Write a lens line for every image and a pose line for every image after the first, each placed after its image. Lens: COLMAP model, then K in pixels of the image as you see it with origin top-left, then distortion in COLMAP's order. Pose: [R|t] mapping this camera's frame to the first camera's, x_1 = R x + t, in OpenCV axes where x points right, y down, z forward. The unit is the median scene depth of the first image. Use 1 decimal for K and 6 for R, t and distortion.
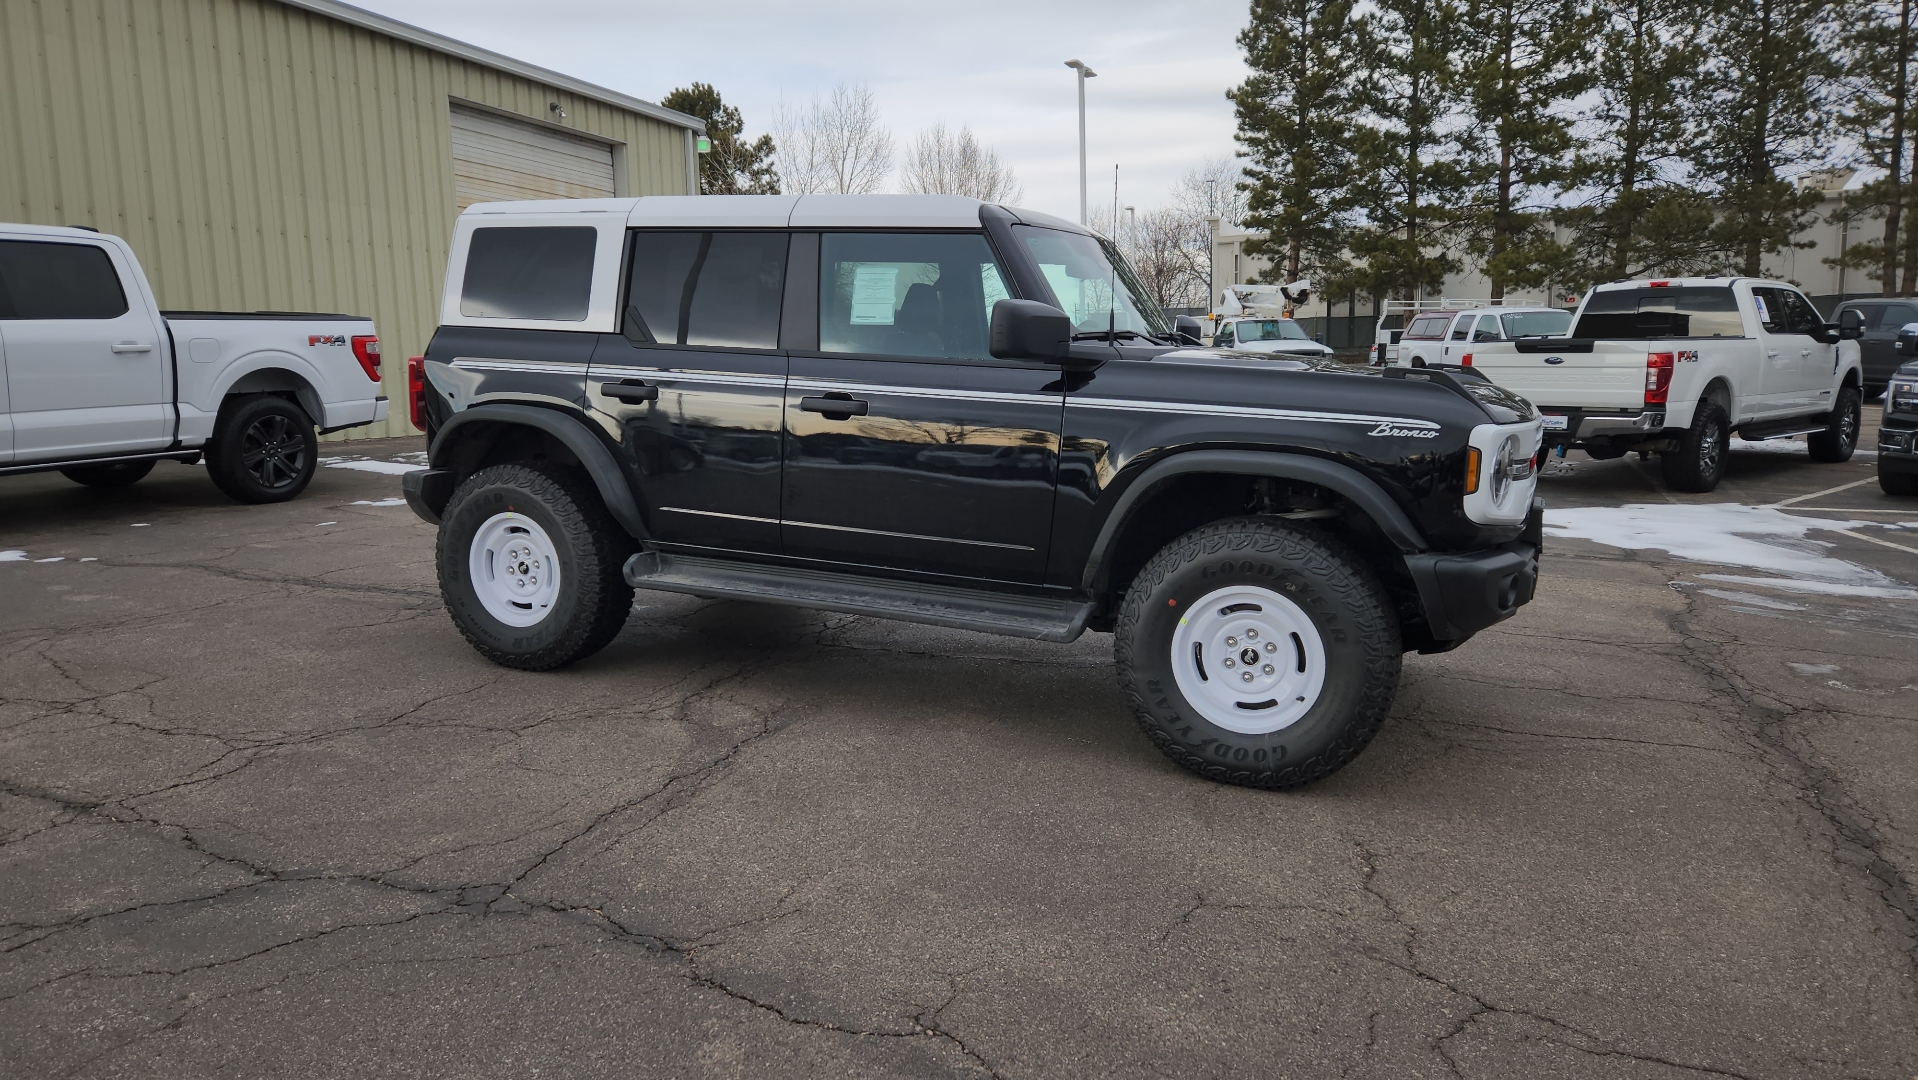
lens RADIAL K [[1299.8, 0, 946.0], [0, 1299.8, 556.5], [0, 0, 1]] dist [0.073924, -0.060566]
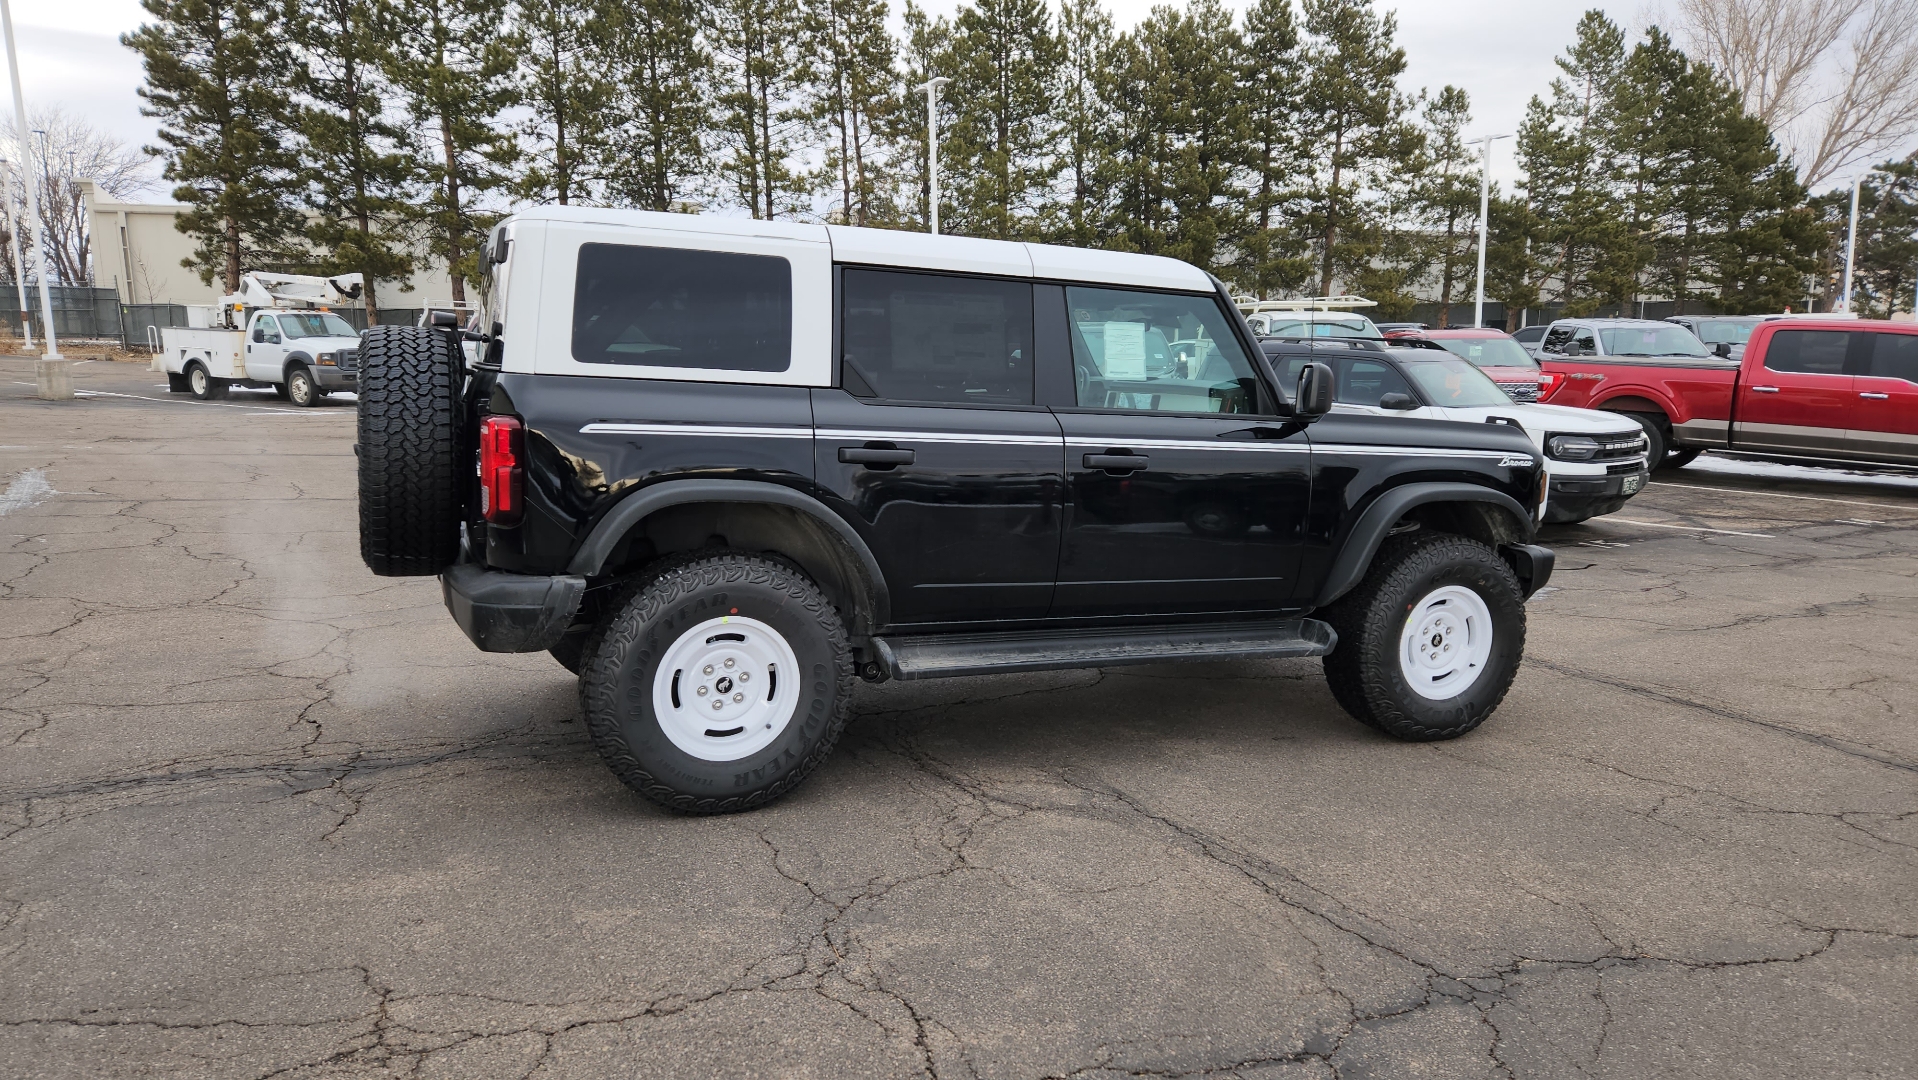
lens RADIAL K [[1297.8, 0, 955.7], [0, 1297.8, 542.9], [0, 0, 1]] dist [0.077305, -0.064779]
pose [[0.661843, -0.099747, 0.742977, -0.802274], [0.101672, 0.993894, 0.042864, -0.095114], [-0.742716, 0.047170, 0.667943, 0.371037]]
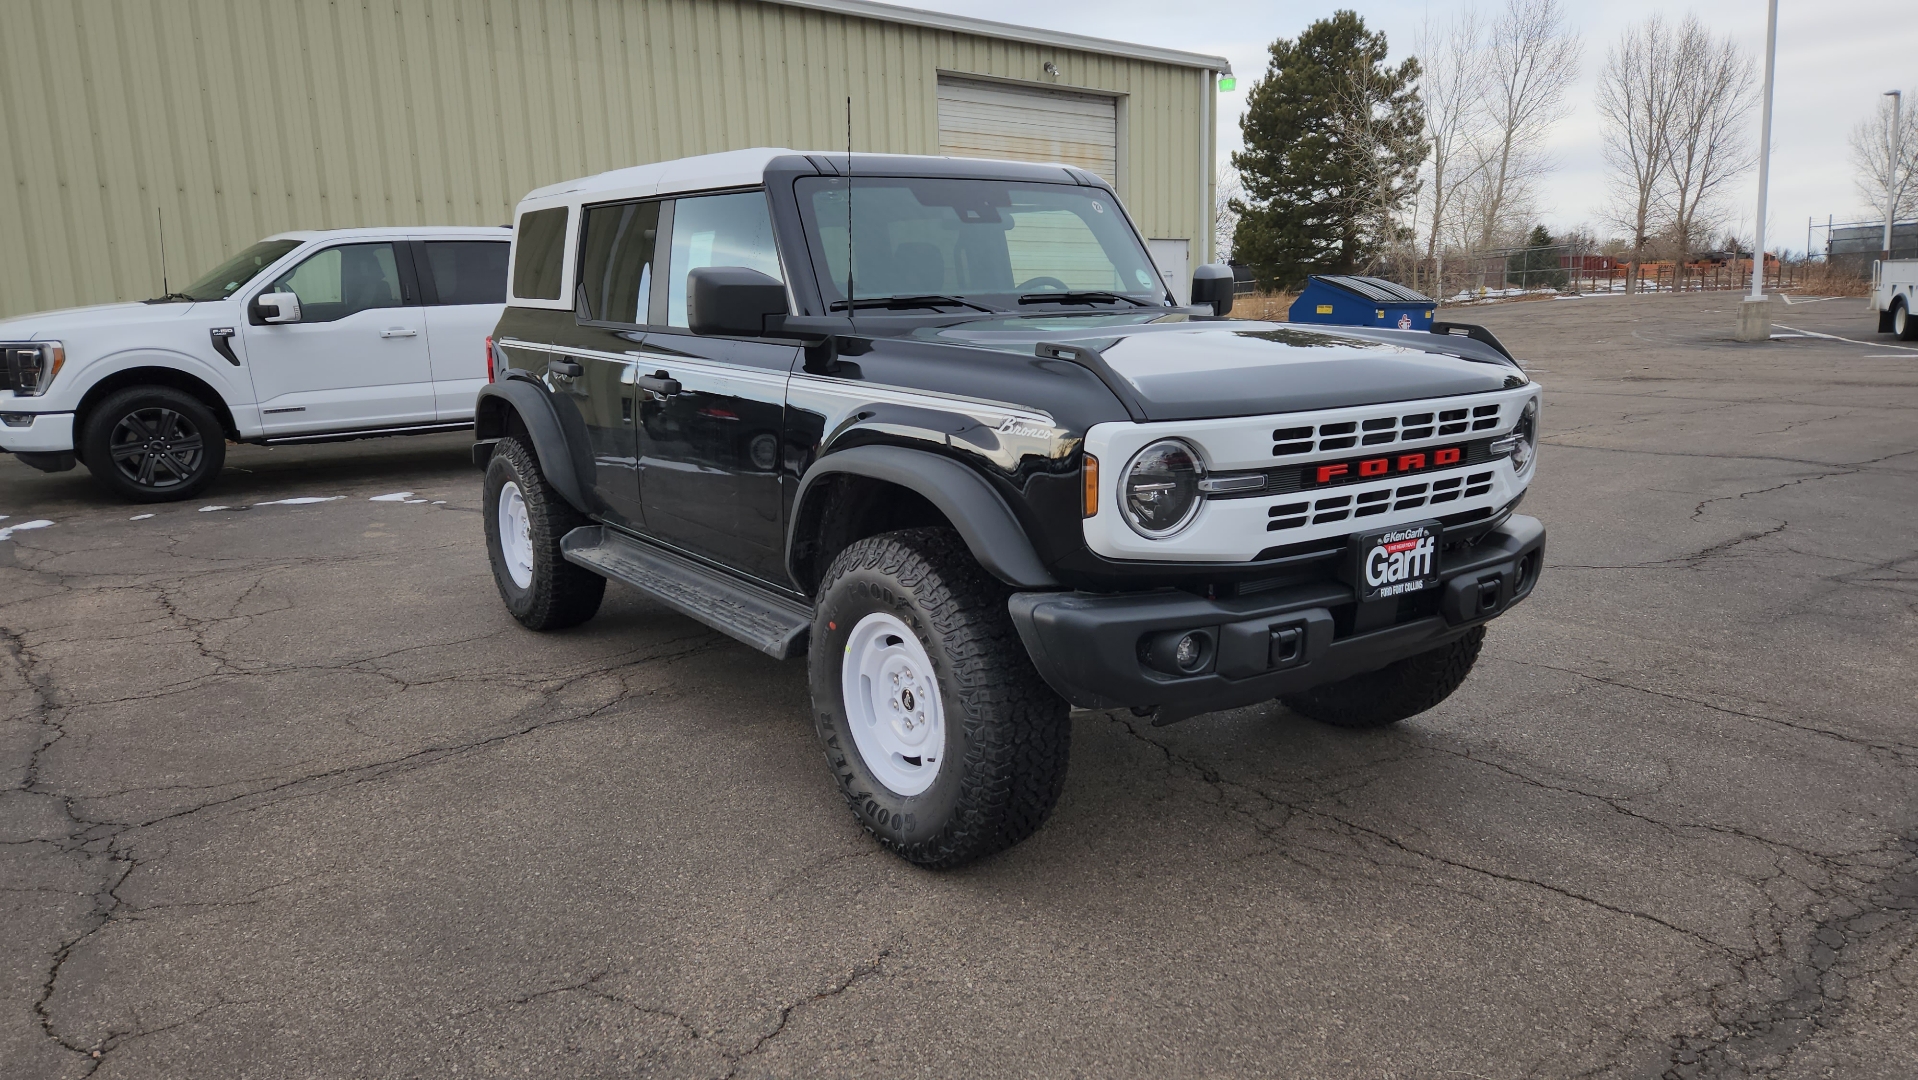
lens RADIAL K [[1300.3, 0, 927.5], [0, 1300.3, 575.3], [0, 0, 1]] dist [0.078413, -0.063904]
pose [[0.864956, 0.074006, -0.496360, 0.493554], [-0.049056, 0.996799, 0.063137, -0.040984], [0.499444, -0.030261, 0.865818, 0.234195]]
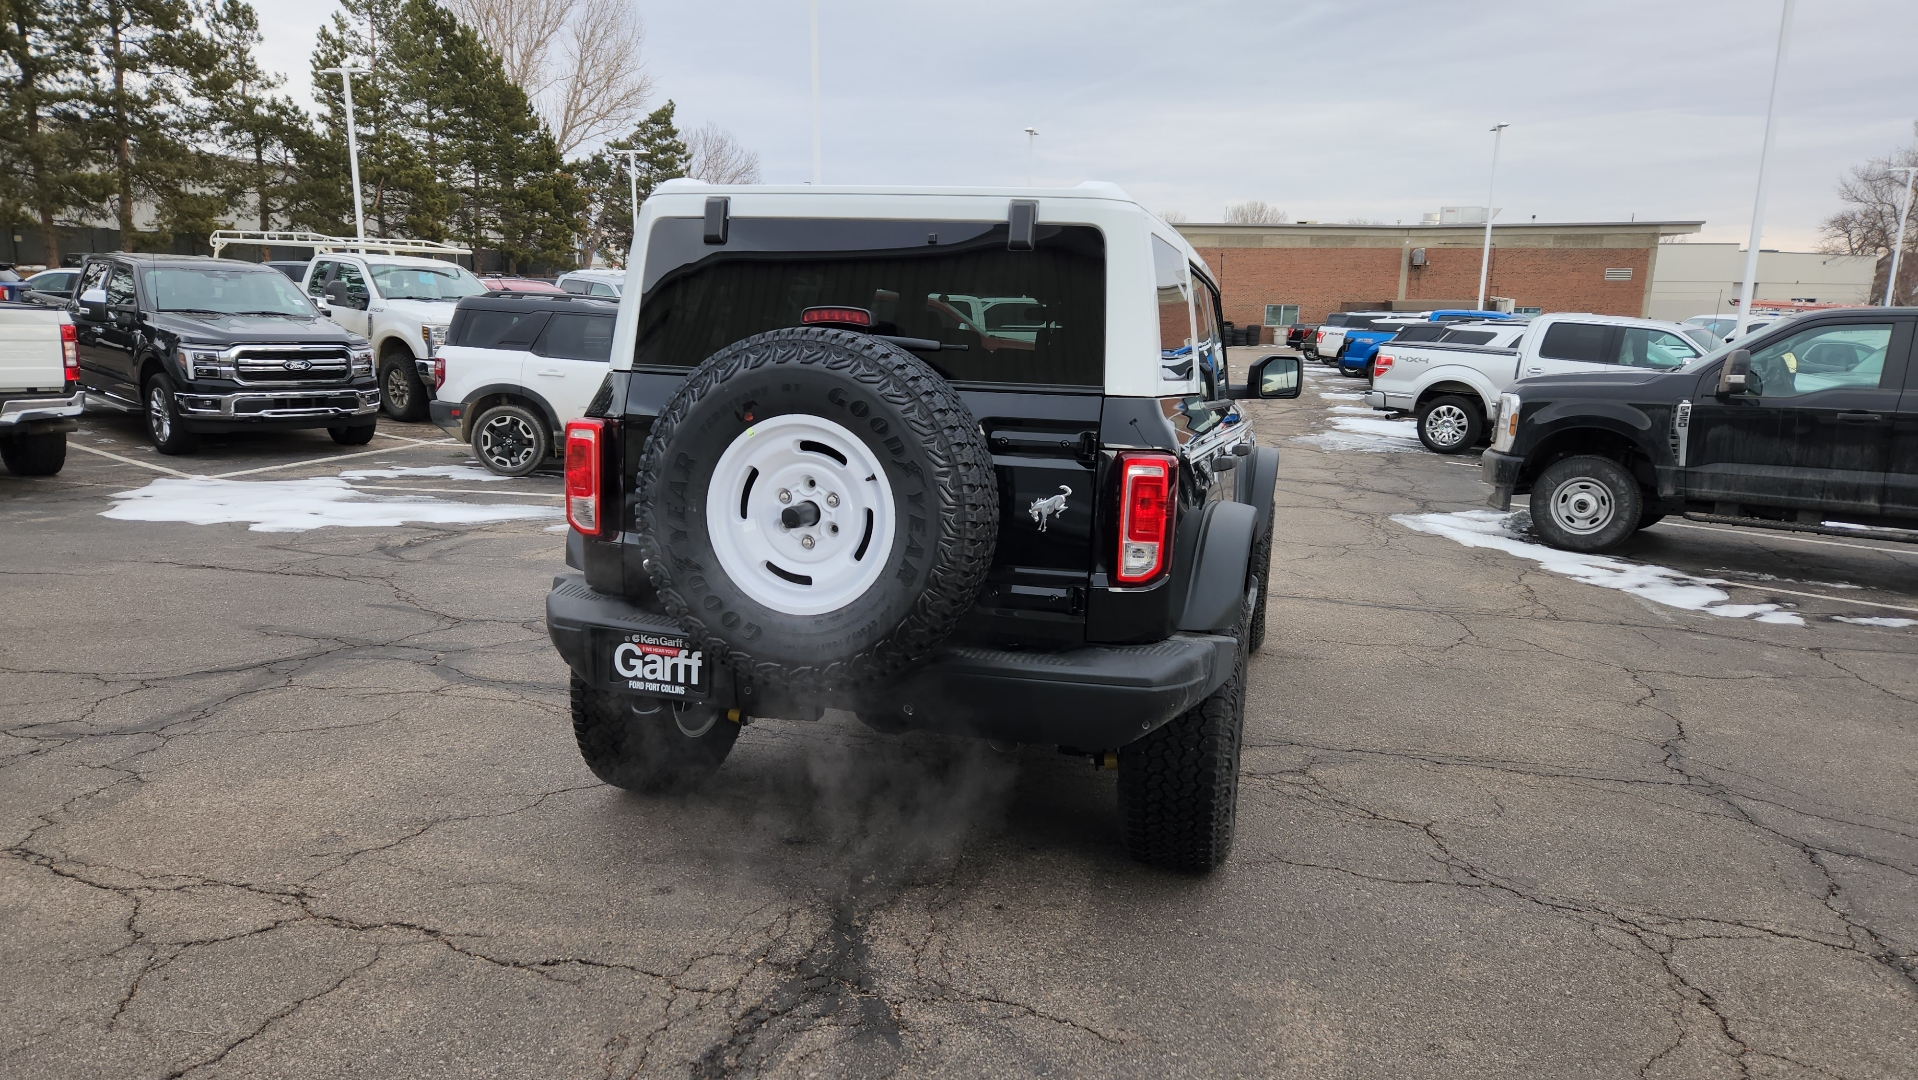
lens RADIAL K [[1271.7, 0, 953.6], [0, 1271.7, 560.3], [0, 0, 1]] dist [0.067569, -0.047221]
pose [[-0.169175, -0.188292, 0.967433, -0.965326], [0.119881, 0.970362, 0.209826, -0.244185], [-0.978268, 0.151474, -0.141588, 1.224591]]
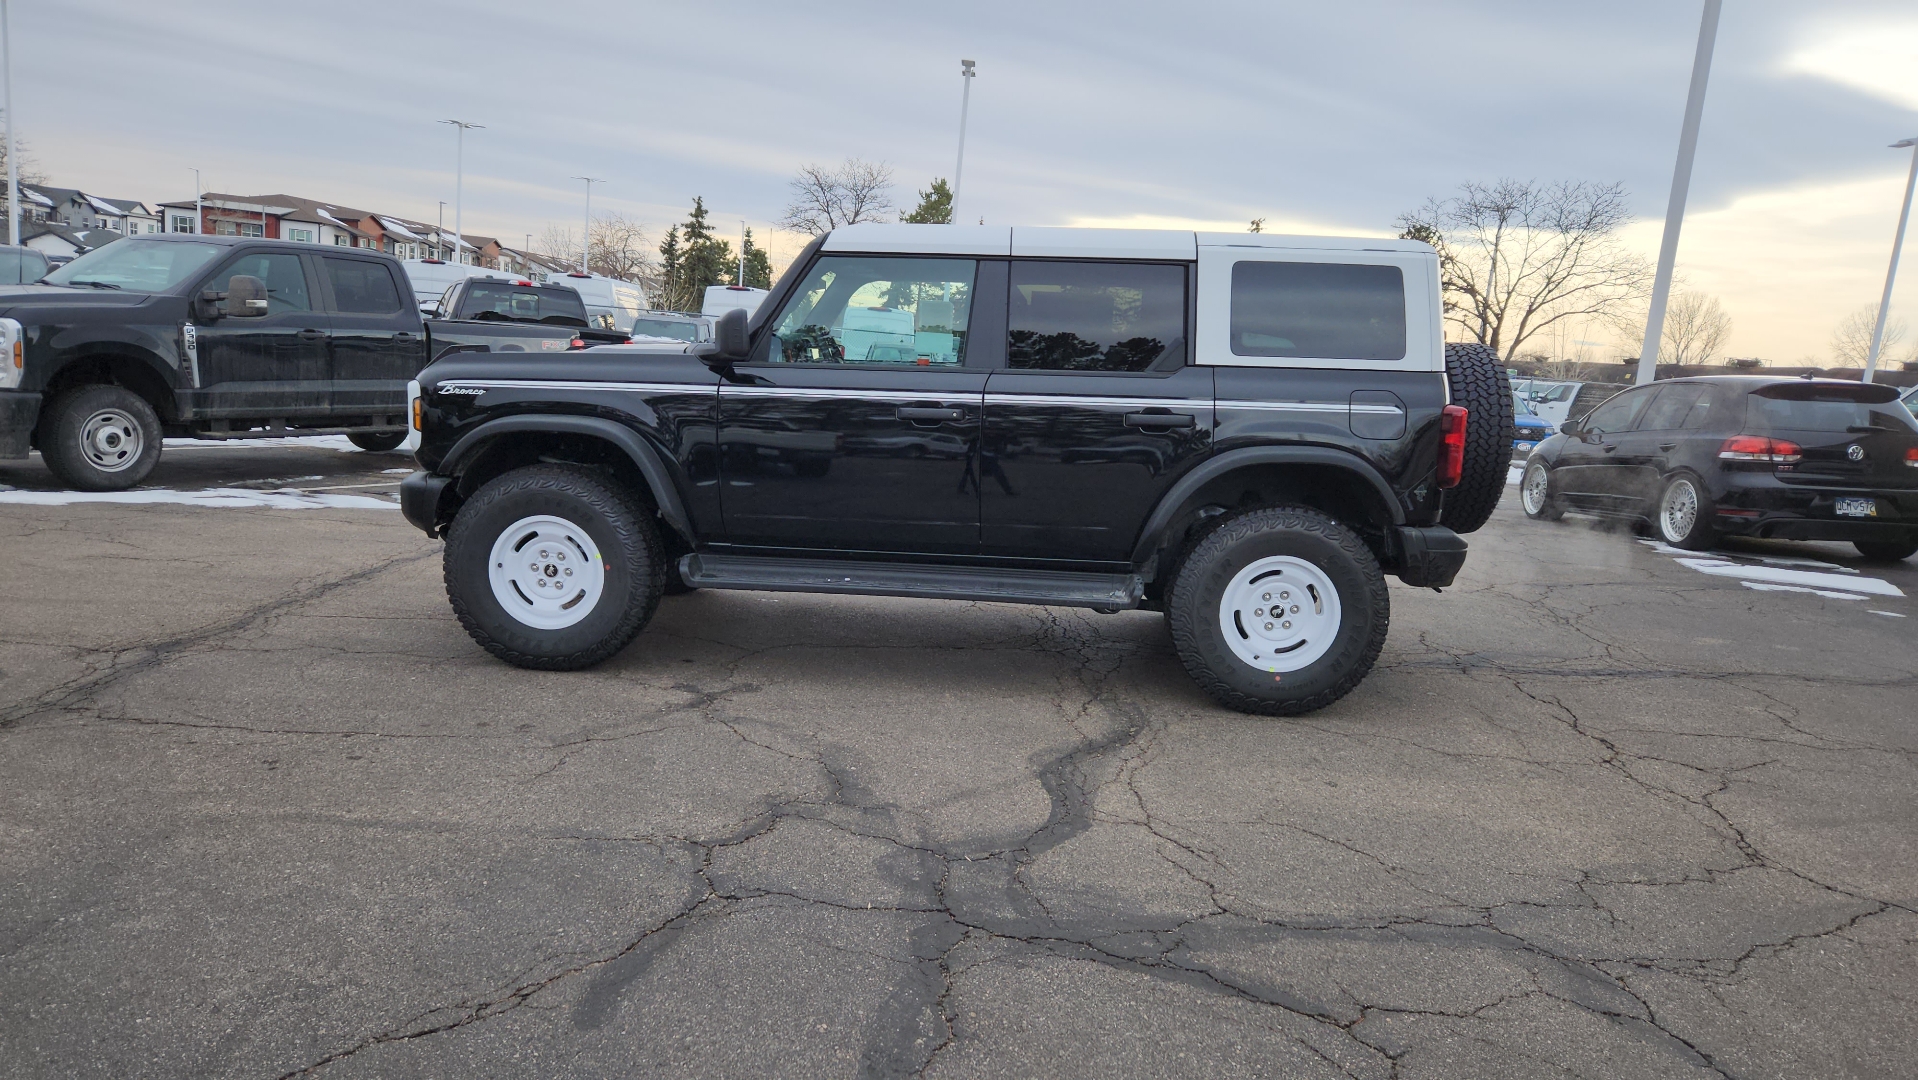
lens RADIAL K [[1250.2, 0, 927.2], [0, 1250.2, 545.7], [0, 0, 1]] dist [0.078970, -0.065509]
pose [[-0.929608, -0.004285, -0.368525, 0.409741], [-0.123171, 0.946049, 0.299700, -0.334558], [0.347359, 0.323996, -0.879982, 2.021872]]
